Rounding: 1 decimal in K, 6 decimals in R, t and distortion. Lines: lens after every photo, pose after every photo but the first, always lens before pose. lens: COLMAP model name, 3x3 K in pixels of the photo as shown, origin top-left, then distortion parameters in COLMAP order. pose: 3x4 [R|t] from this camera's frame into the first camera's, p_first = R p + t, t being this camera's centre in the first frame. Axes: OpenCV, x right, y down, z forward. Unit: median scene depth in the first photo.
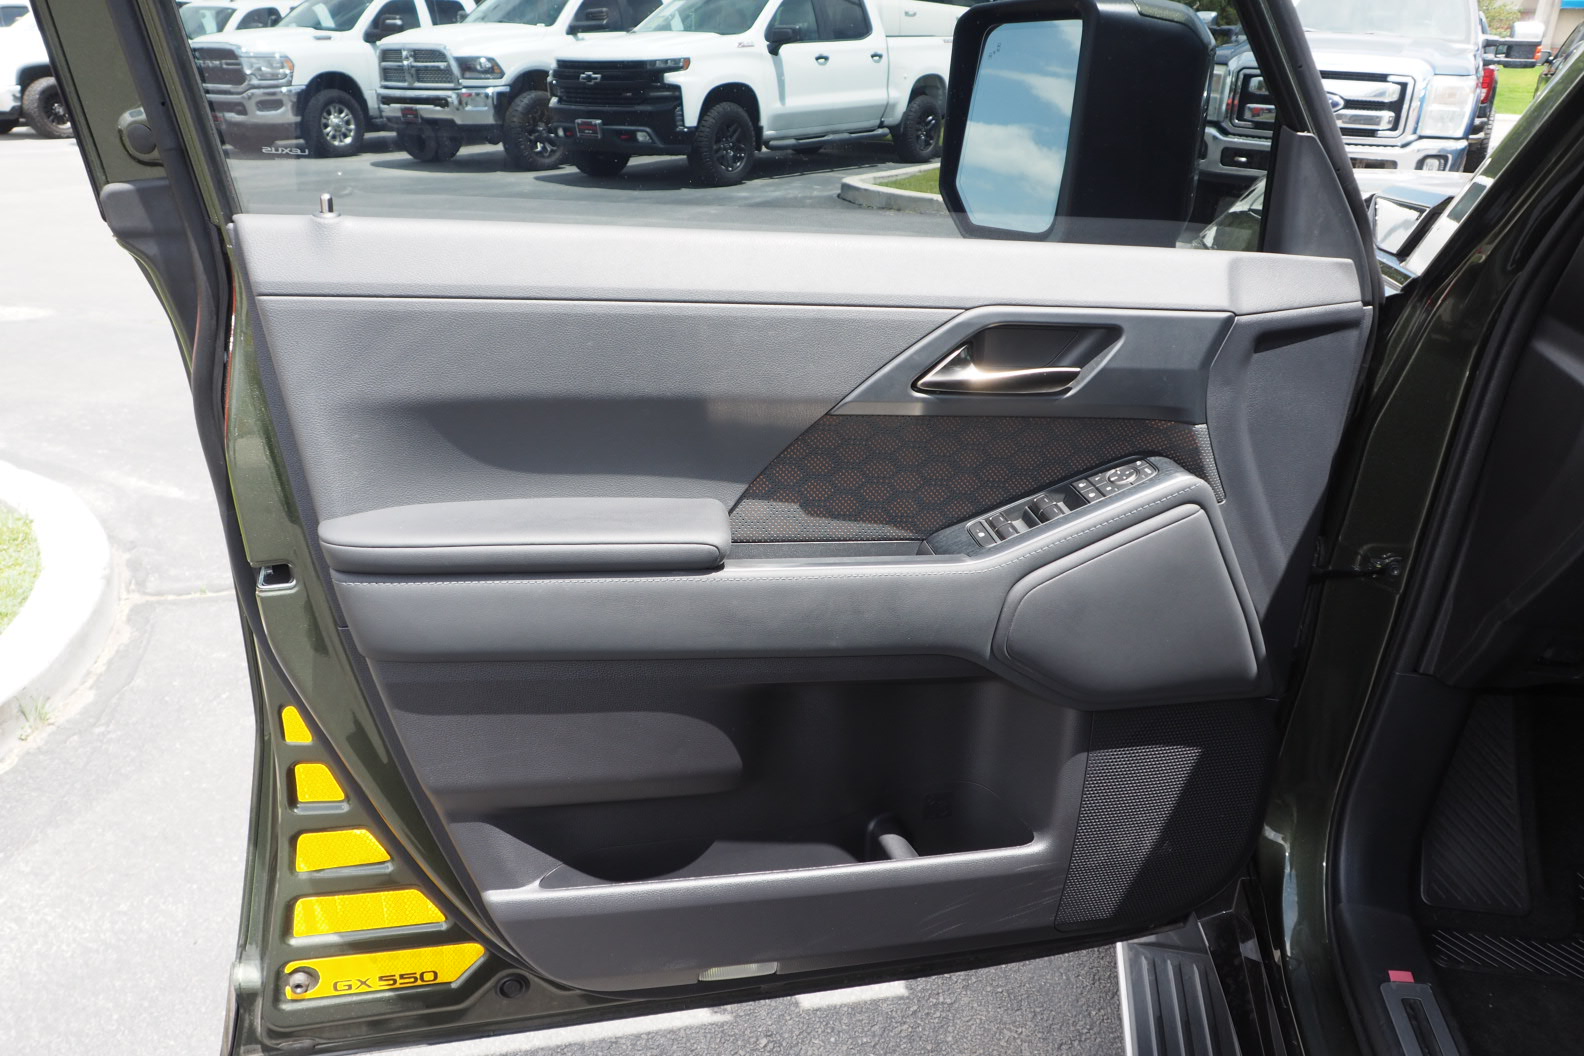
lens RADIAL K [[1131.2, 0, 792.0], [0, 1131.2, 528.0], [0, 0, 1]] dist [-0.028583, -0.000926]
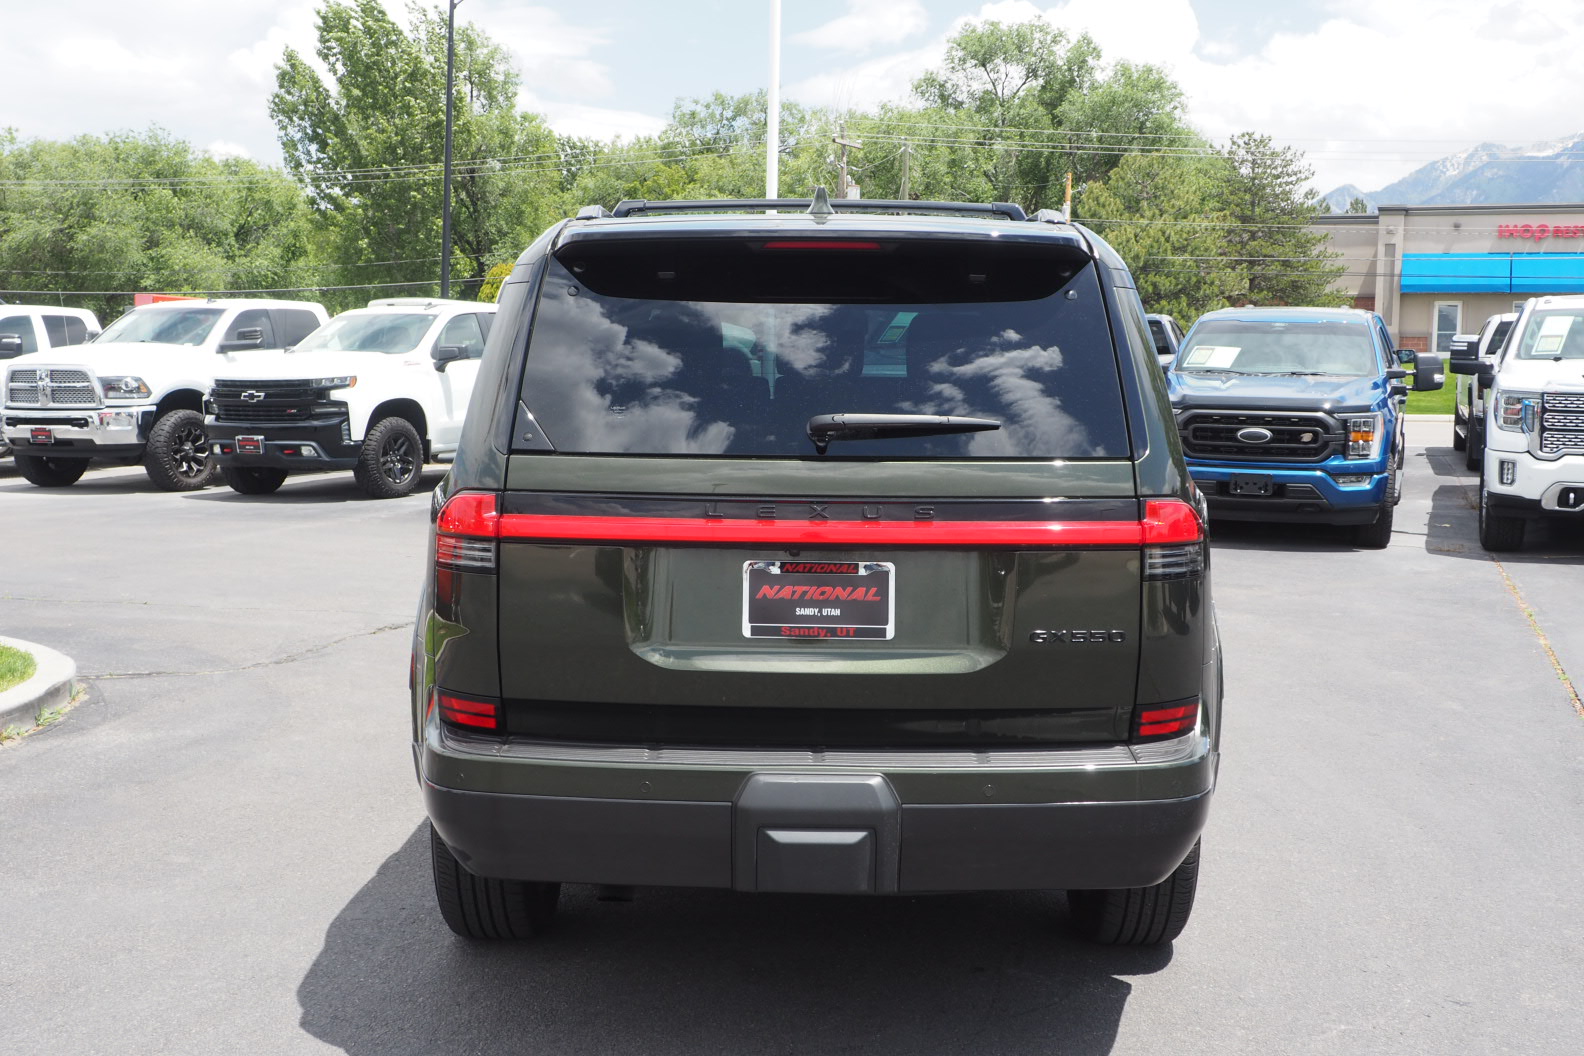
lens RADIAL K [[1774.0, 0, 747.7], [0, 1774.0, 522.8], [0, 0, 1]] dist [0.013556, 0.007600]
pose [[0.987055, -0.028800, 0.157776, 0.000800], [0.075057, 0.952319, -0.295726, 0.179187], [-0.141736, 0.303740, 0.942153, -0.445931]]
